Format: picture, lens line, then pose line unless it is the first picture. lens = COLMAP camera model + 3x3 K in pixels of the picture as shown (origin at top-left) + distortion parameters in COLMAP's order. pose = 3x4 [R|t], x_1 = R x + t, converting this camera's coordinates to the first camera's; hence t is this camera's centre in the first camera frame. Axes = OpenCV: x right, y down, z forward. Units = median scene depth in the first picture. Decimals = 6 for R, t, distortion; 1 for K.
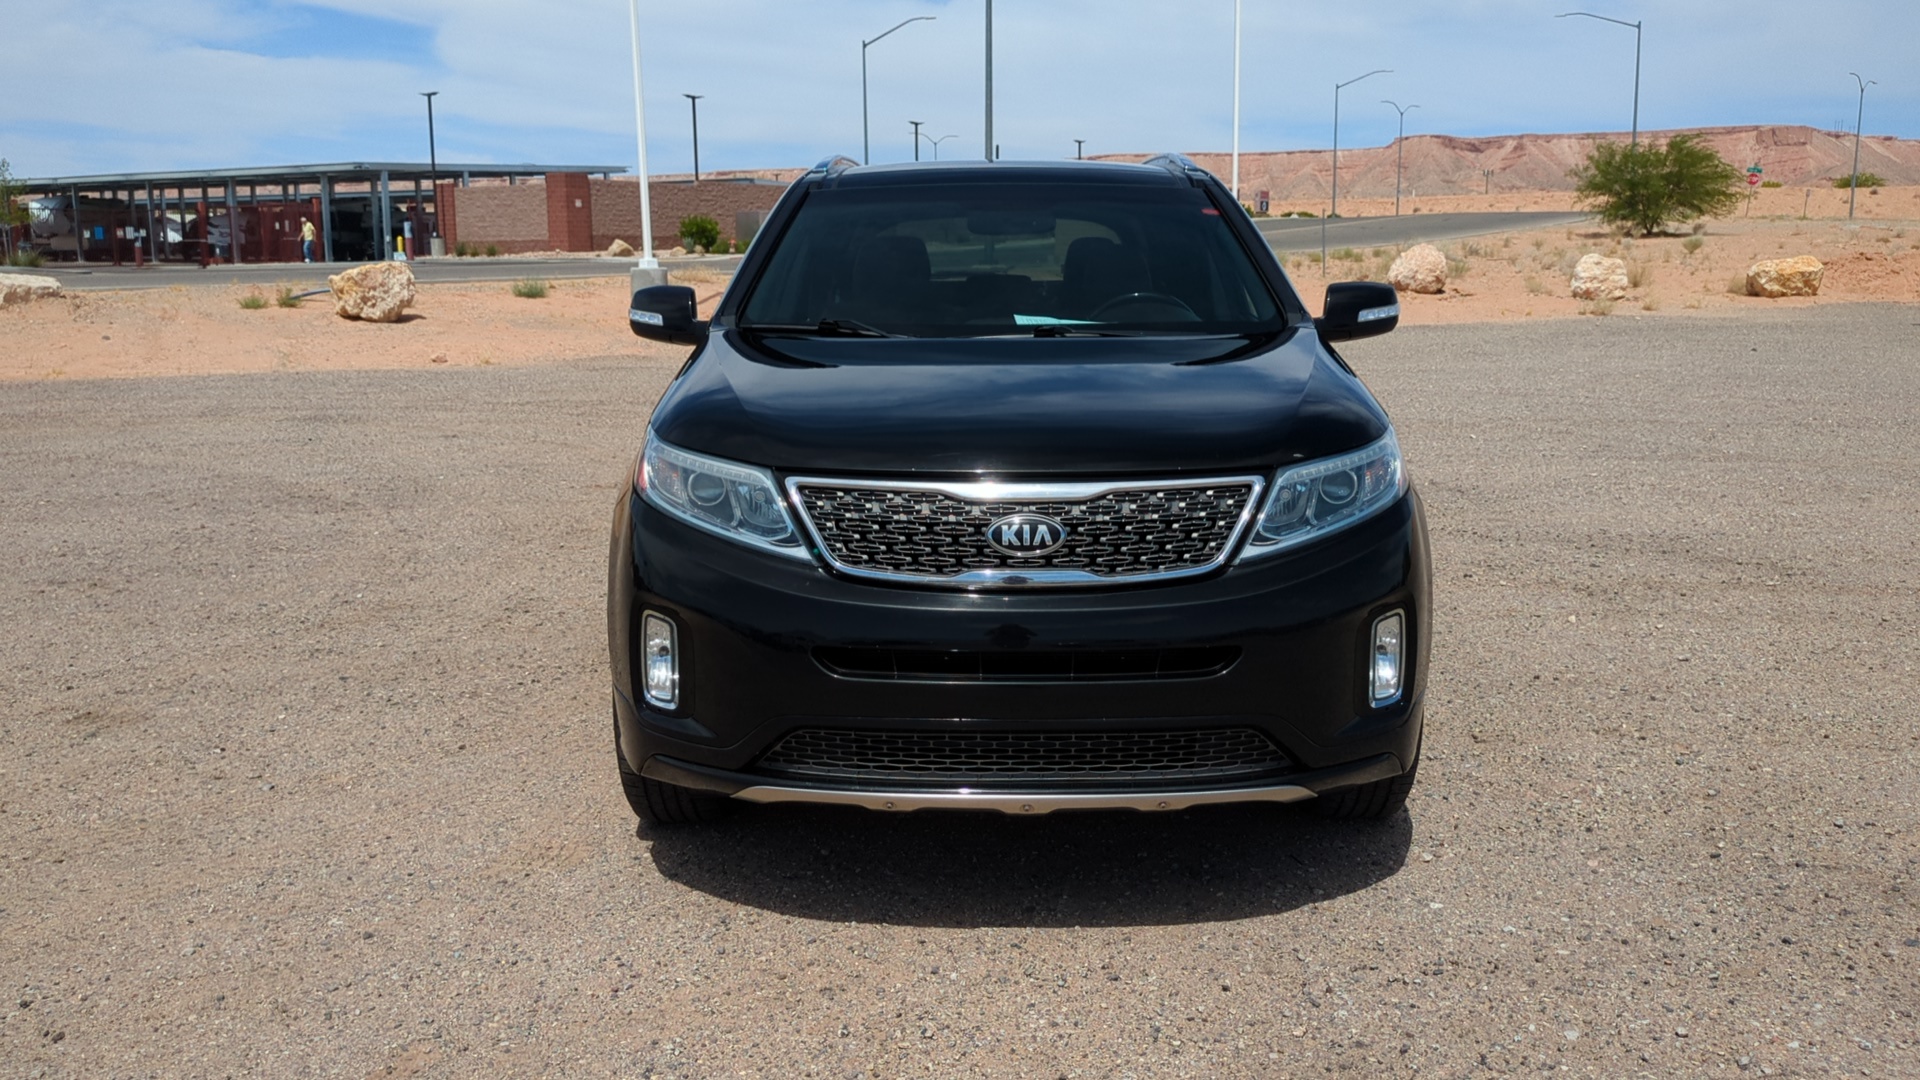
lens RADIAL K [[1643.8, 0, 970.6], [0, 1643.8, 533.0], [0, 0, 1]] dist [0.065063, -0.117497]
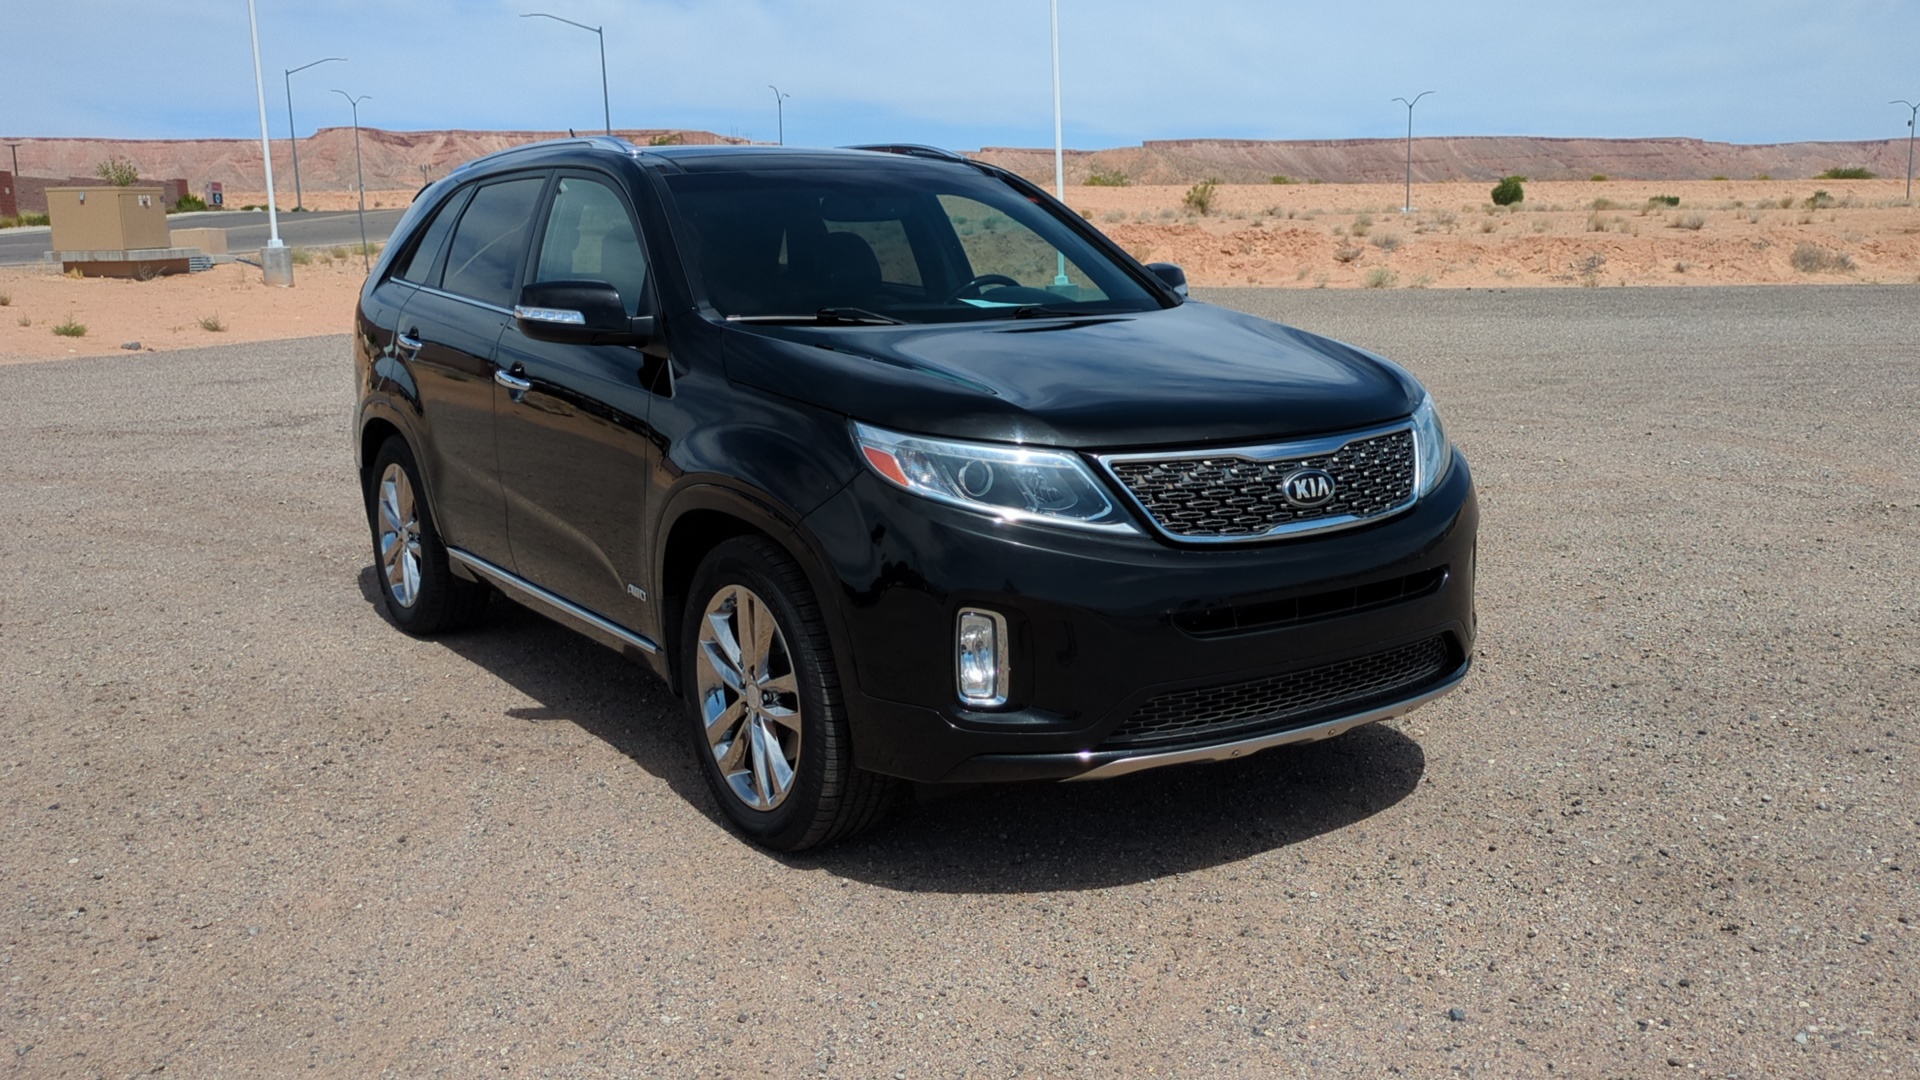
lens RADIAL K [[1643.8, 0, 961.4], [0, 1643.8, 539.5], [0, 0, 1]] dist [0.065063, -0.117497]
pose [[0.819445, -0.111026, 0.562302, -0.720253], [0.107364, 0.993427, 0.039690, -0.030650], [-0.563013, 0.027847, 0.825979, 0.199087]]
